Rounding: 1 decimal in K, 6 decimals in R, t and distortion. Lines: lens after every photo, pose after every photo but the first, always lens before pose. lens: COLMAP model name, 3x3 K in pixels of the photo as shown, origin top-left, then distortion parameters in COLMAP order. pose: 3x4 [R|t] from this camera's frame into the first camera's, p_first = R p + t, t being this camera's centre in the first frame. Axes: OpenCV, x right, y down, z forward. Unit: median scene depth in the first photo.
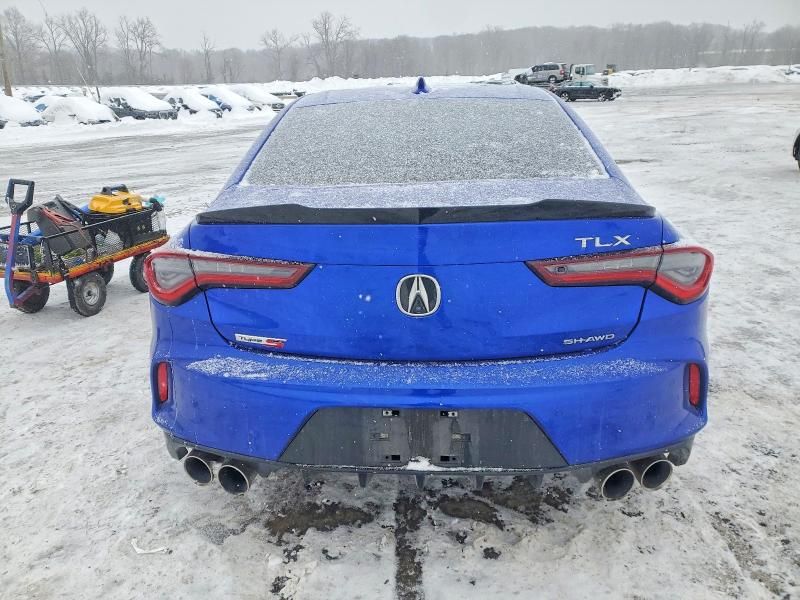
lens RADIAL K [[624.5, 0, 396.6], [0, 624.5, 295.6], [0, 0, 1]] dist [0.017959, -0.005342]
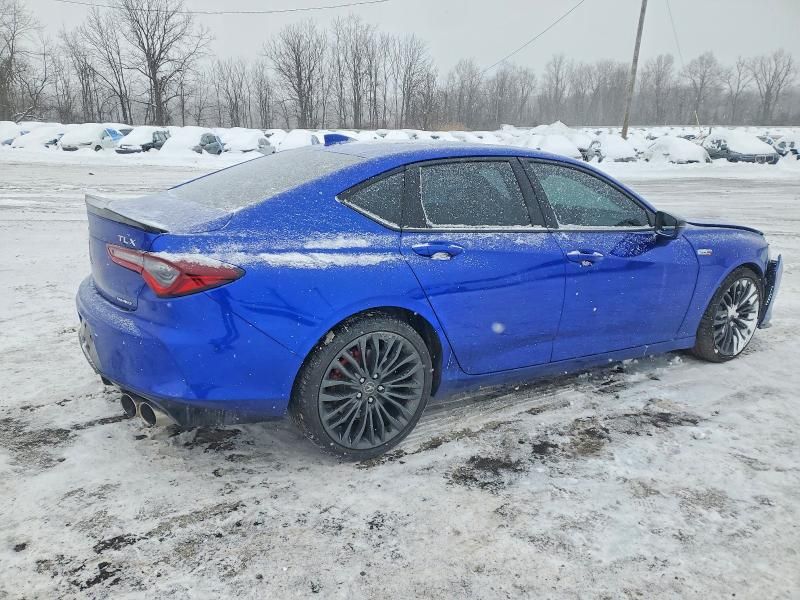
lens RADIAL K [[624.5, 0, 396.6], [0, 624.5, 295.6], [0, 0, 1]] dist [0.017959, -0.005342]
pose [[0.575918, 0.232970, -0.783609, 1.470081], [-0.277921, 0.957239, 0.080332, -0.202833], [0.768816, 0.171517, 0.616039, 0.413742]]
